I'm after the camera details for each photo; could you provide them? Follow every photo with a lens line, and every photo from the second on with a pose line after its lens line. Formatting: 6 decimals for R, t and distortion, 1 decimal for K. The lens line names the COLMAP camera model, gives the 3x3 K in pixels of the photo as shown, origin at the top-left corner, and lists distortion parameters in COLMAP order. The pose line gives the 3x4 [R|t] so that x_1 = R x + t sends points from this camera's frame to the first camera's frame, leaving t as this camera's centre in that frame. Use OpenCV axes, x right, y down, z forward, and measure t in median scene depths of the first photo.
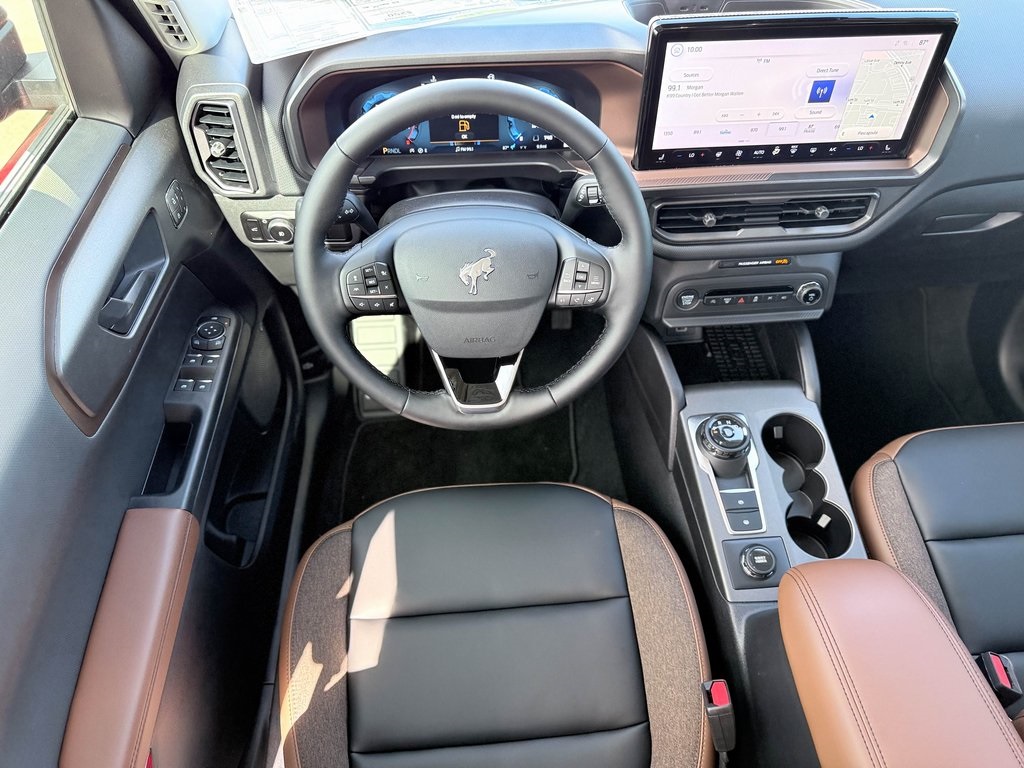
lens RADIAL K [[740.0, 0, 513.0], [0, 740.0, 400.3], [0, 0, 1]] dist [0.085221, -0.156224]
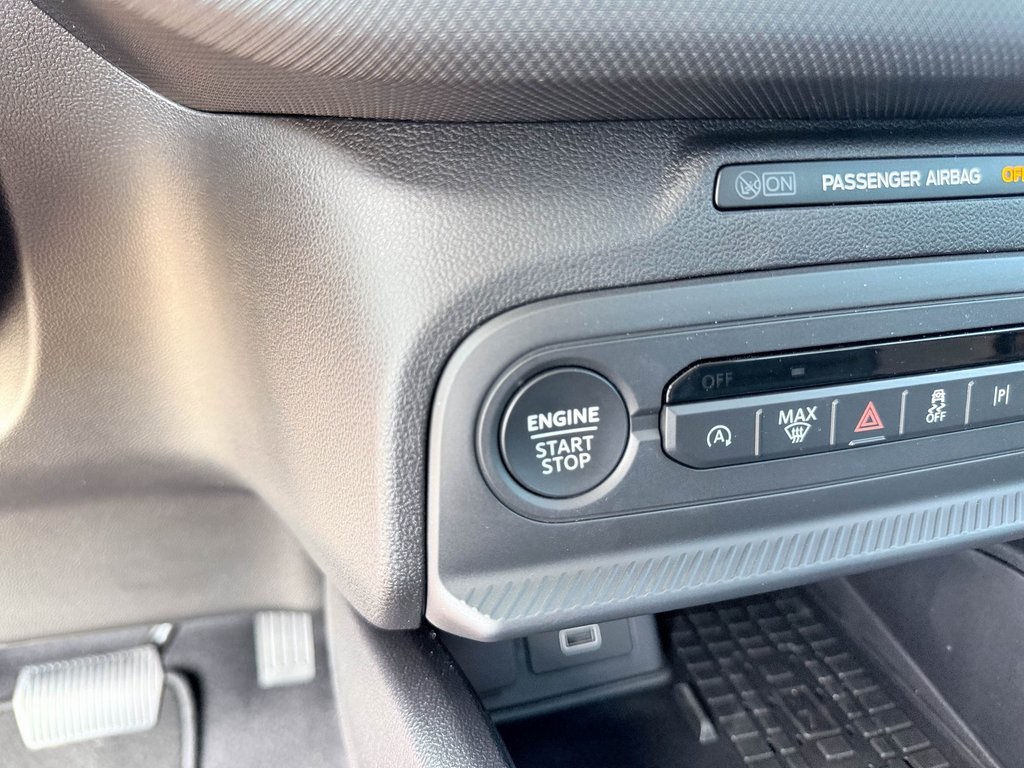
lens RADIAL K [[740.0, 0, 513.0], [0, 740.0, 400.3], [0, 0, 1]] dist [0.085221, -0.156224]
pose [[0.985805, -0.084971, 0.144808, 0.225301], [0.138250, 0.900209, -0.412930, -0.087532], [-0.095271, 0.427088, 0.899177, 0.956528]]
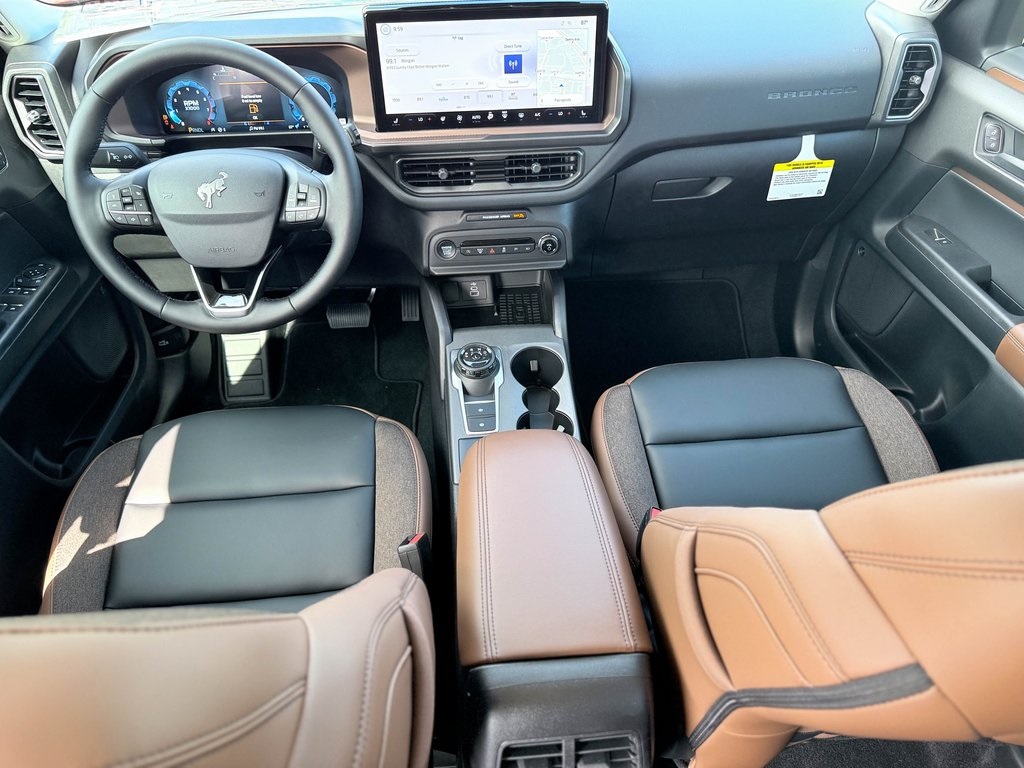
lens RADIAL K [[740.0, 0, 513.0], [0, 740.0, 400.3], [0, 0, 1]] dist [0.085221, -0.156224]
pose [[0.999917, -0.012880, -0.000566, 0.377956], [0.012698, 0.991507, -0.129430, 0.287544], [0.002228, 0.129412, 0.991588, -0.159415]]
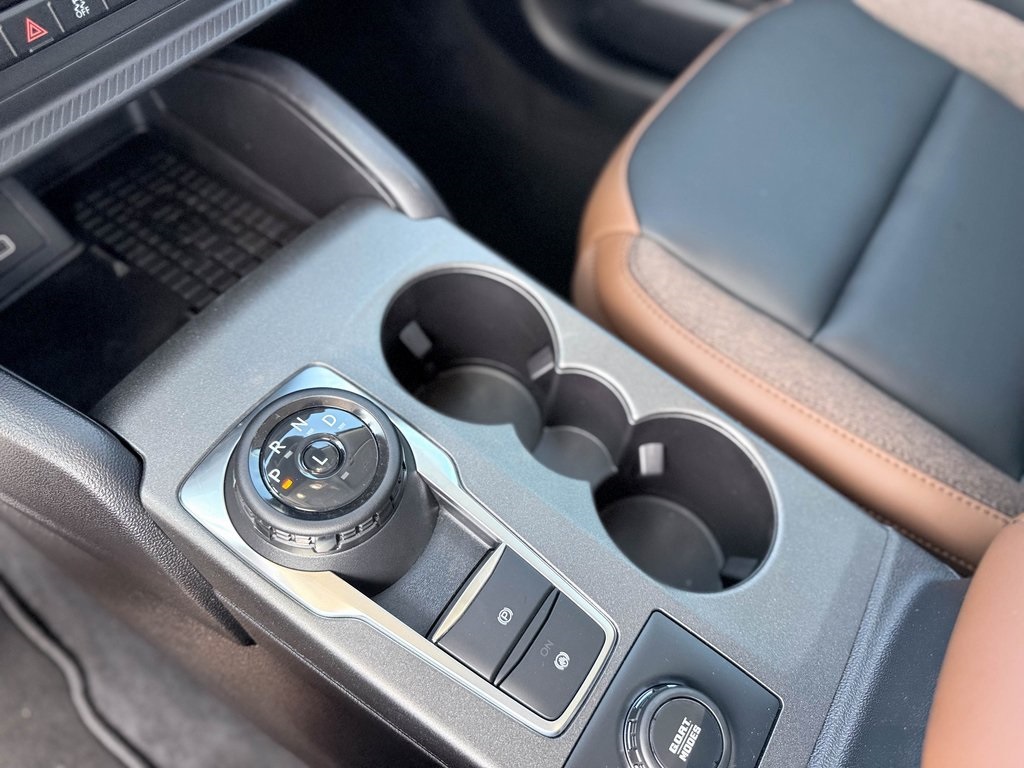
lens RADIAL K [[762.9, 0, 512.0], [0, 762.9, 384.0], [0, 0, 1]] dist [0.000635, 0.014821]
pose [[0.641614, -0.622085, 0.448711, 0.242129], [0.561907, 0.779412, 0.277088, -0.018689], [-0.522103, 0.074351, 0.849636, 0.776671]]
